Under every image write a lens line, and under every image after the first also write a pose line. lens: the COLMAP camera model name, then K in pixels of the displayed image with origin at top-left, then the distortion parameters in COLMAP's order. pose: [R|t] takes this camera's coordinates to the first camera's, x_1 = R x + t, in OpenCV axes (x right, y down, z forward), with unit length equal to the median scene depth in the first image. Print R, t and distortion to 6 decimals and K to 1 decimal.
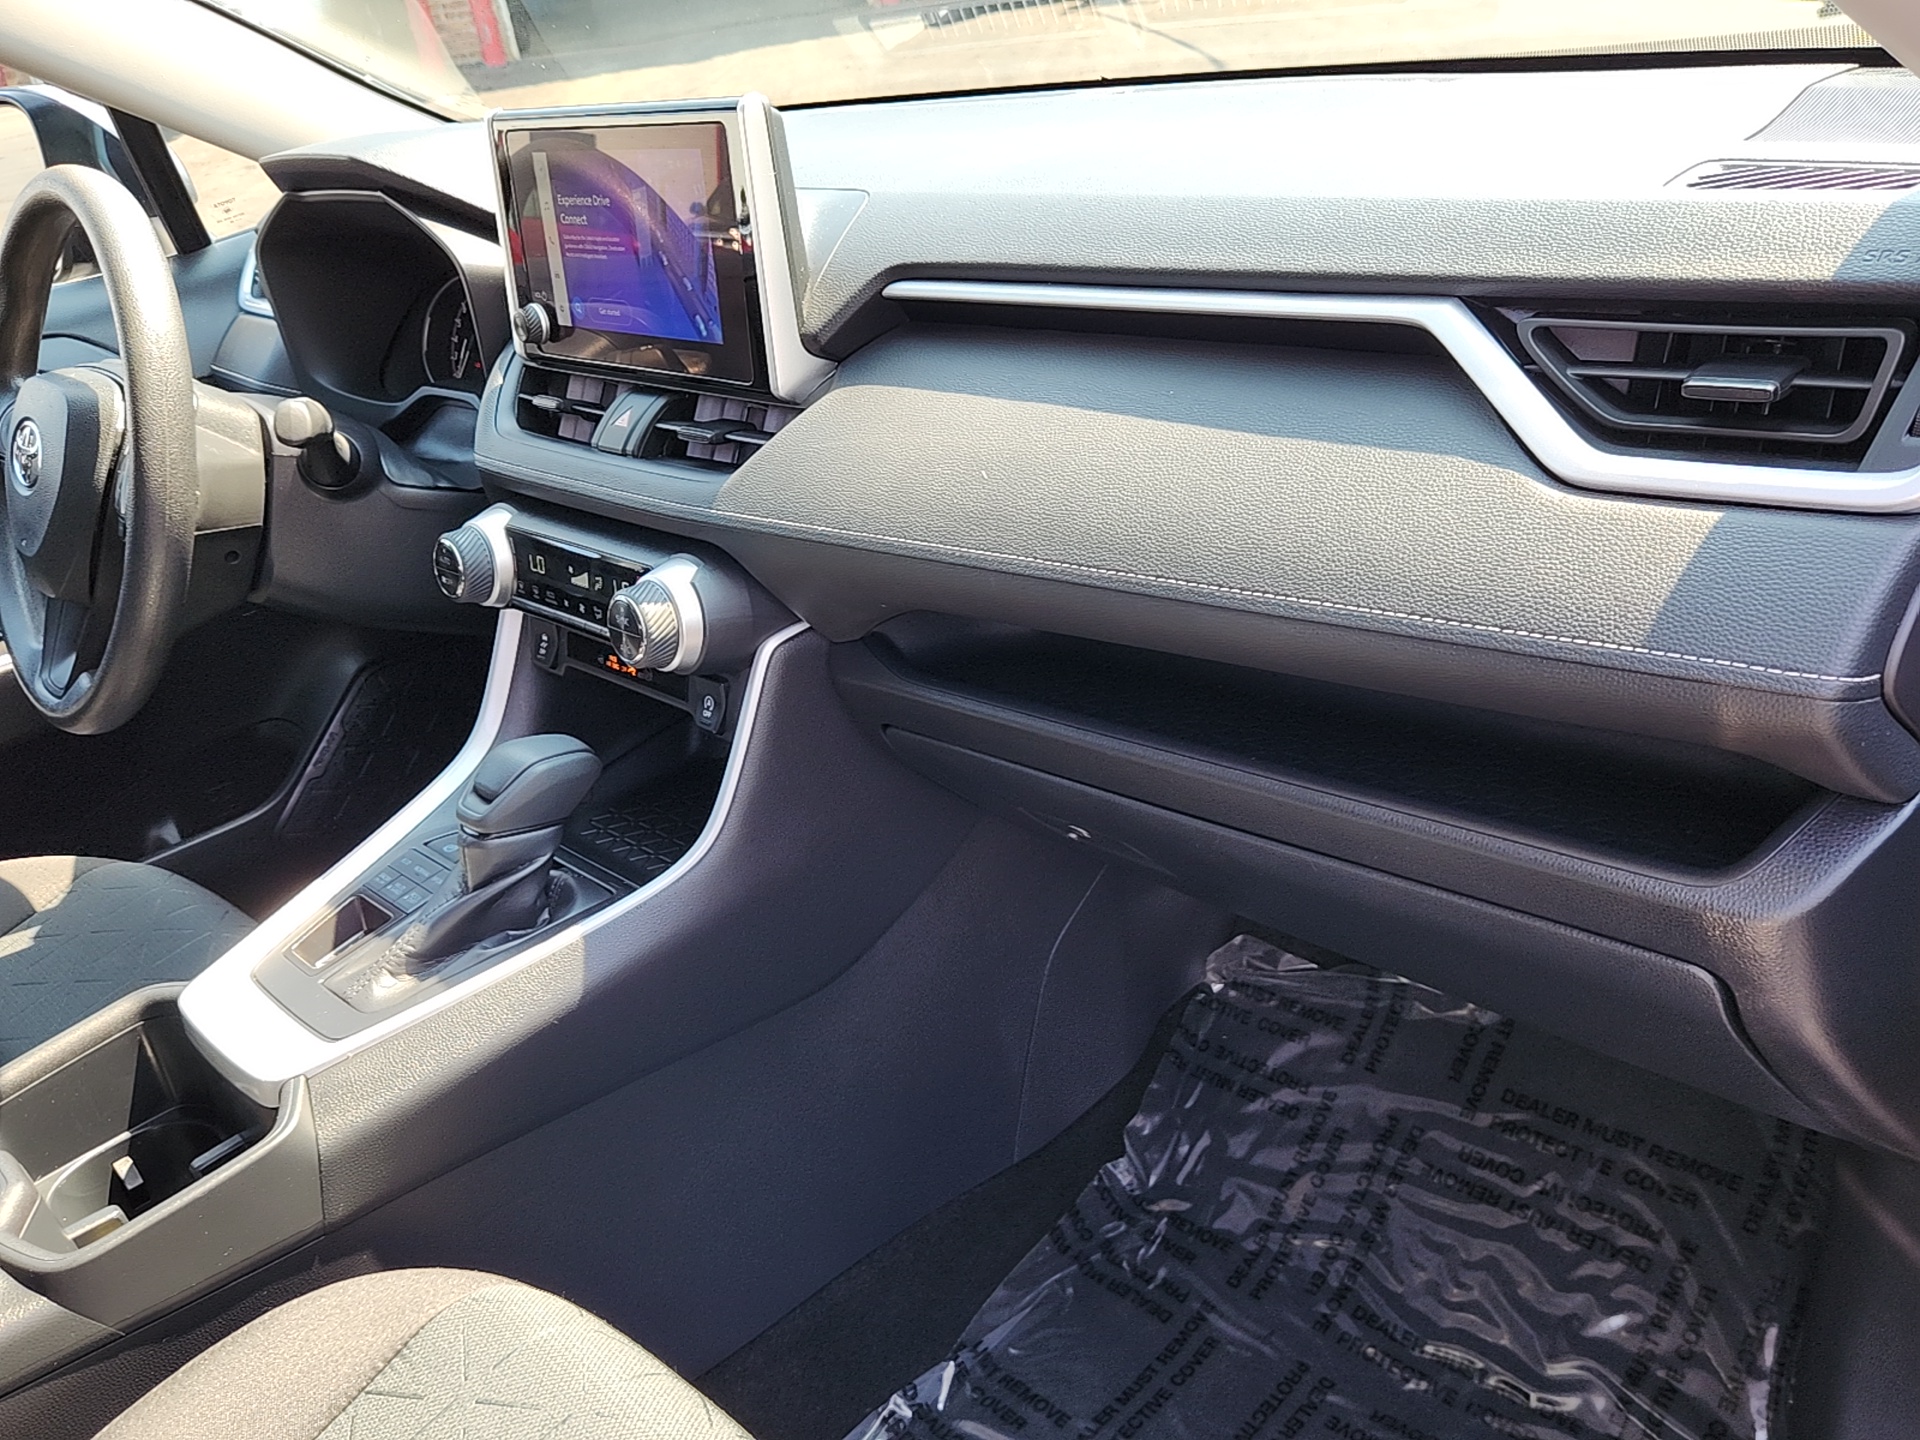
lens RADIAL K [[1645.6, 0, 1013.5], [0, 1645.6, 735.3], [0, 0, 1]] dist [0.030869, -0.009919]
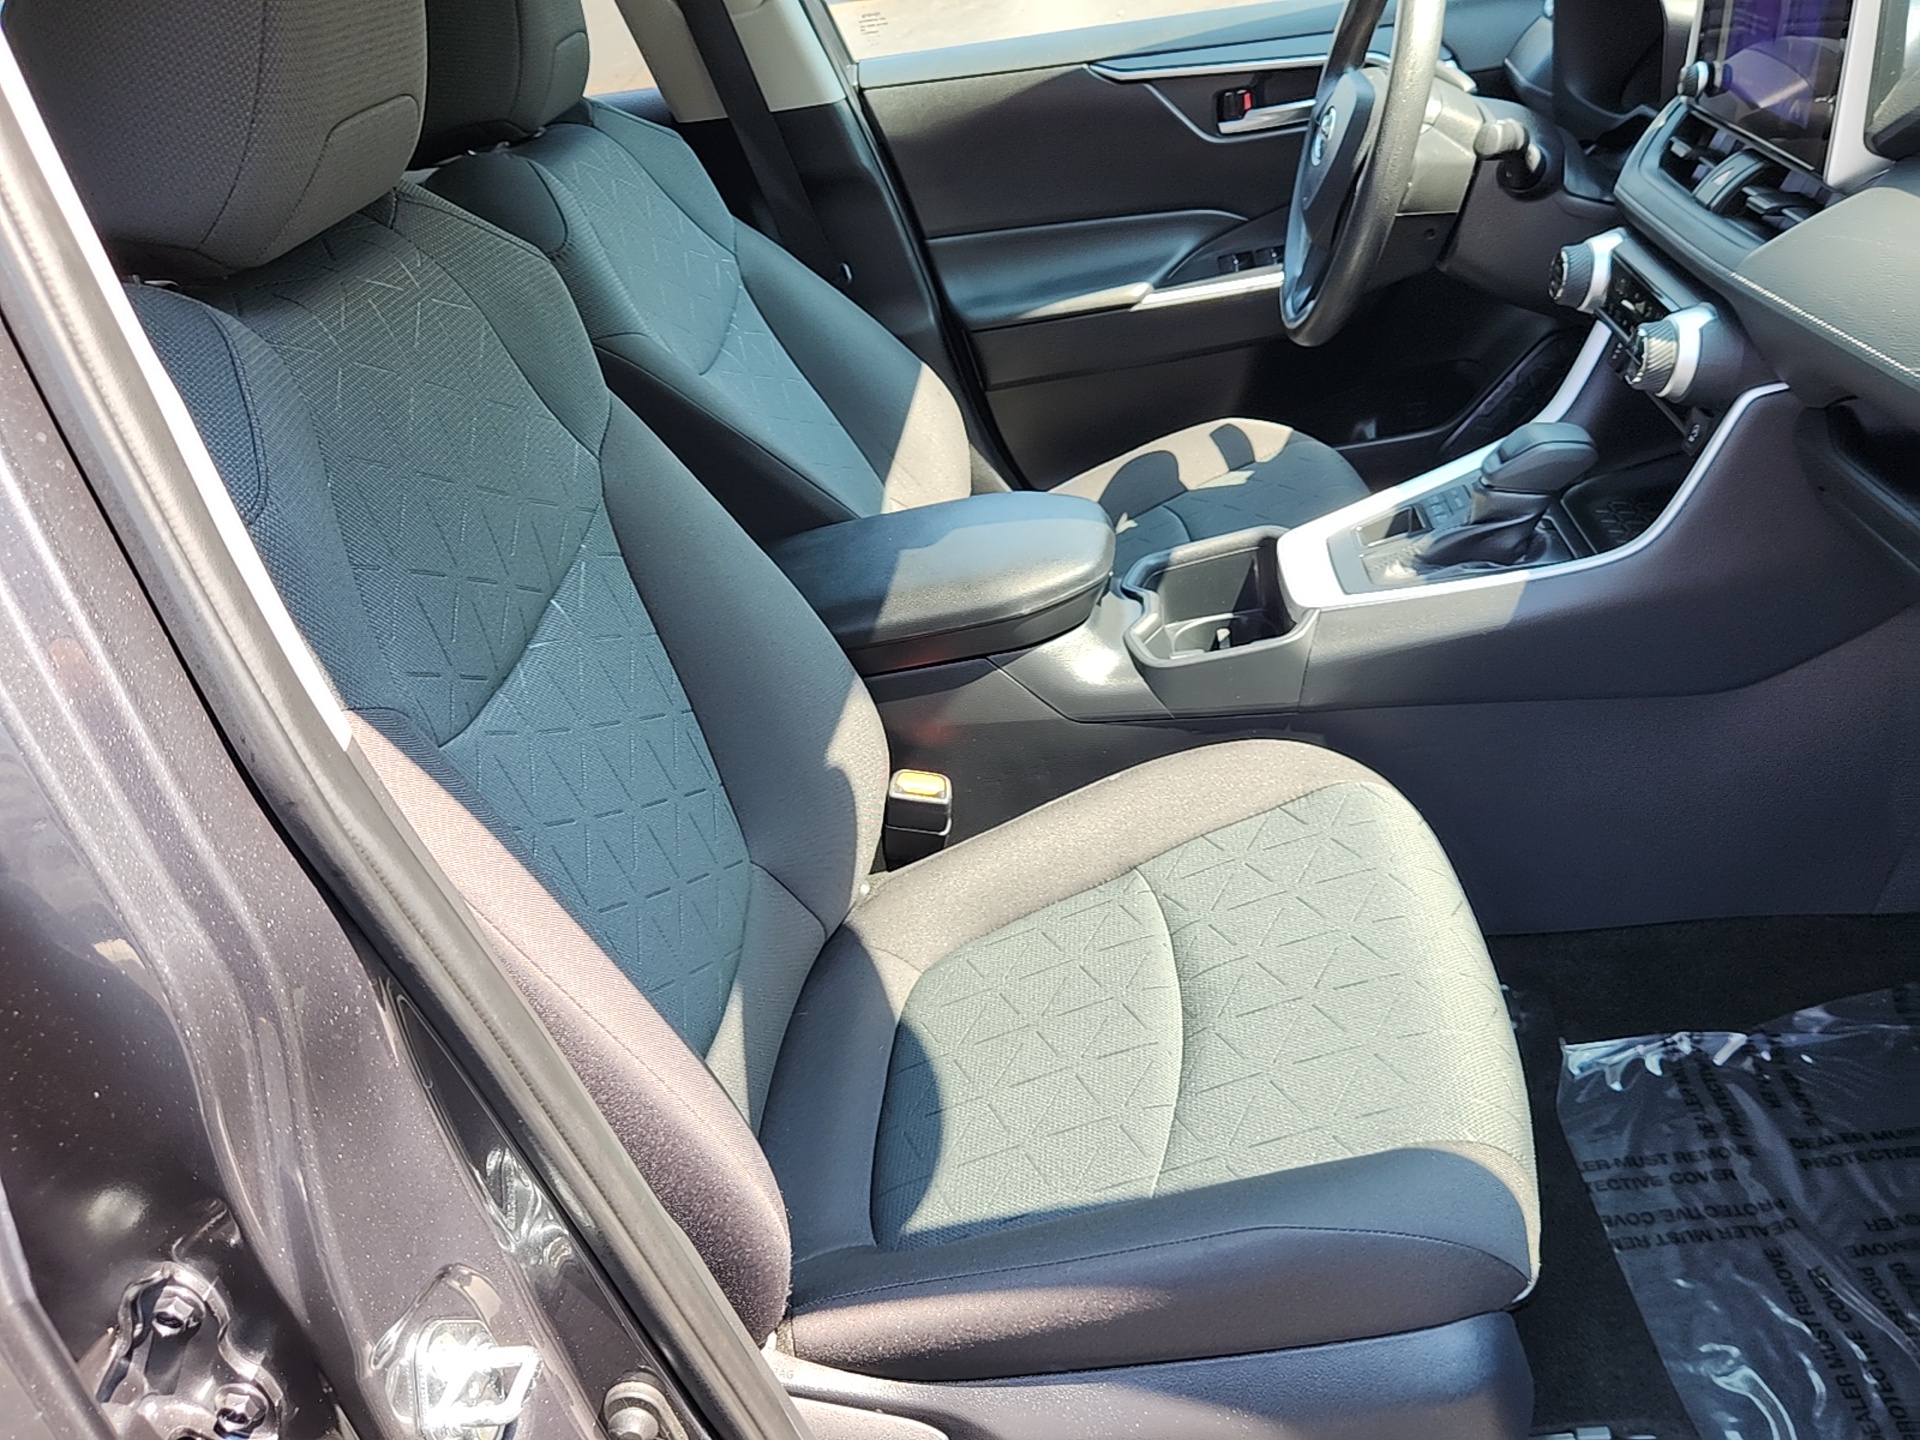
lens RADIAL K [[1592.1, 0, 994.7], [0, 1592.1, 721.1], [0, 0, 1]] dist [0.103135, -0.153358]
pose [[0.685128, 0.368639, -0.628256, 0.277379], [-0.231985, 0.928003, 0.291536, -0.046721], [0.690495, -0.053993, 0.721319, -0.216287]]
